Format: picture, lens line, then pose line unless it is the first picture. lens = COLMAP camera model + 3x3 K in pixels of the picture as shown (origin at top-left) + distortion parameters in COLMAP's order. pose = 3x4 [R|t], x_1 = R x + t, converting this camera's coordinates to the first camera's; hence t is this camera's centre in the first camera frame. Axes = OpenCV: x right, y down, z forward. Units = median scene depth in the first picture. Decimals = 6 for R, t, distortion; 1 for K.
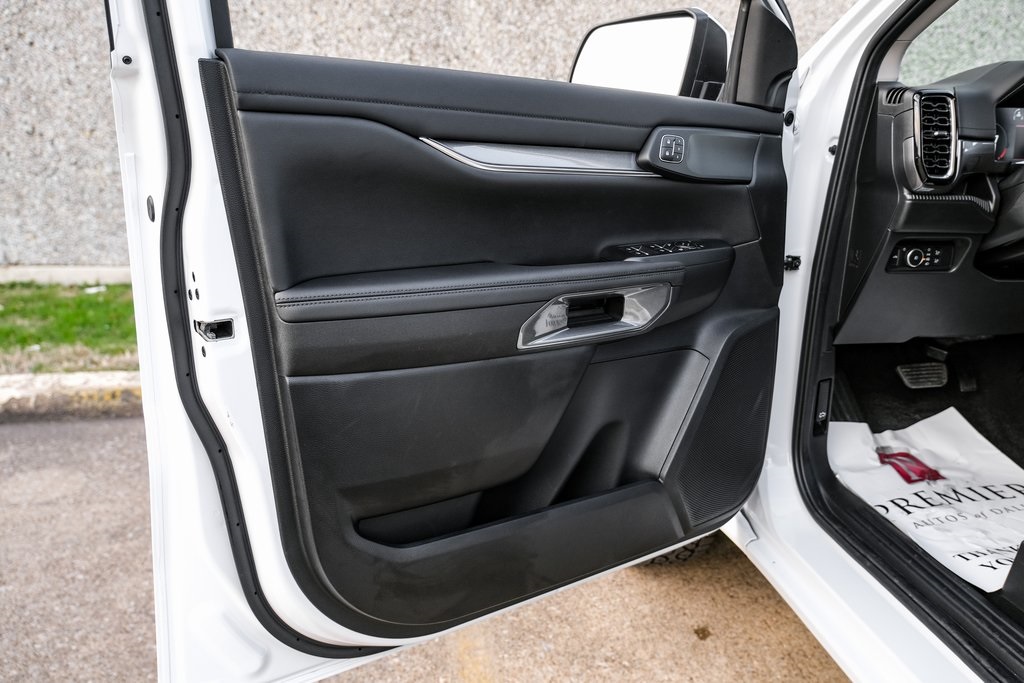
lens RADIAL K [[744.0, 0, 577.0], [0, 744.0, 327.7], [0, 0, 1]] dist [-0.031259, 0.006450]
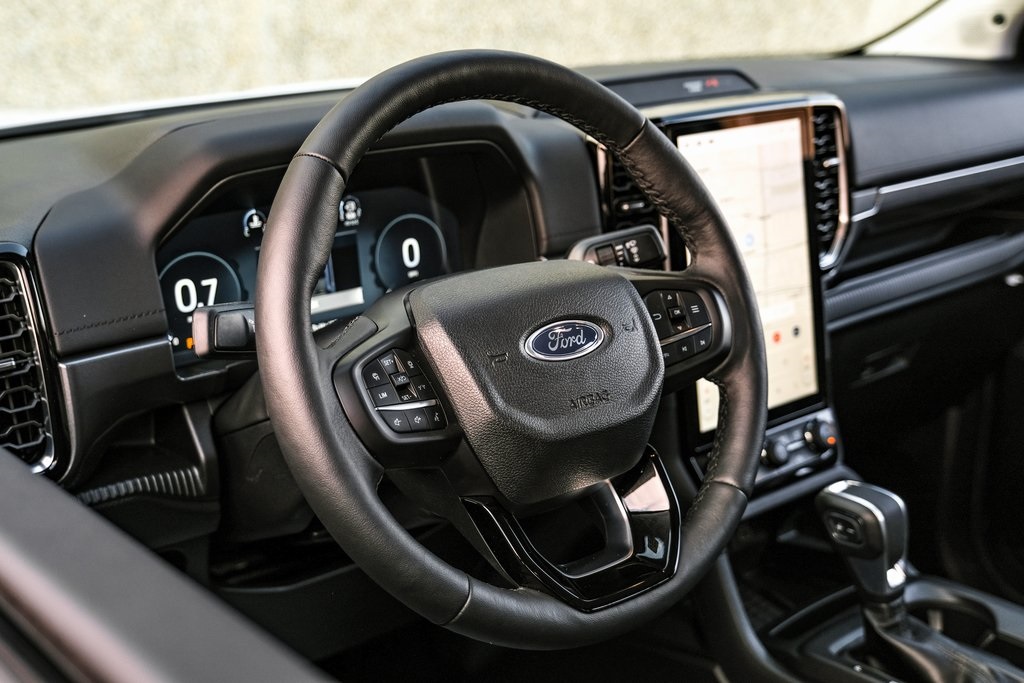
lens RADIAL K [[1276.3, 0, 496.0], [0, 1276.3, 349.6], [0, 0, 1]] dist [-0.001144, 0.000000]
pose [[0.886043, -0.178224, 0.427977, 0.374645], [0.163776, 0.983962, 0.070689, -0.235452], [-0.433711, 0.007459, 0.901021, 0.251602]]
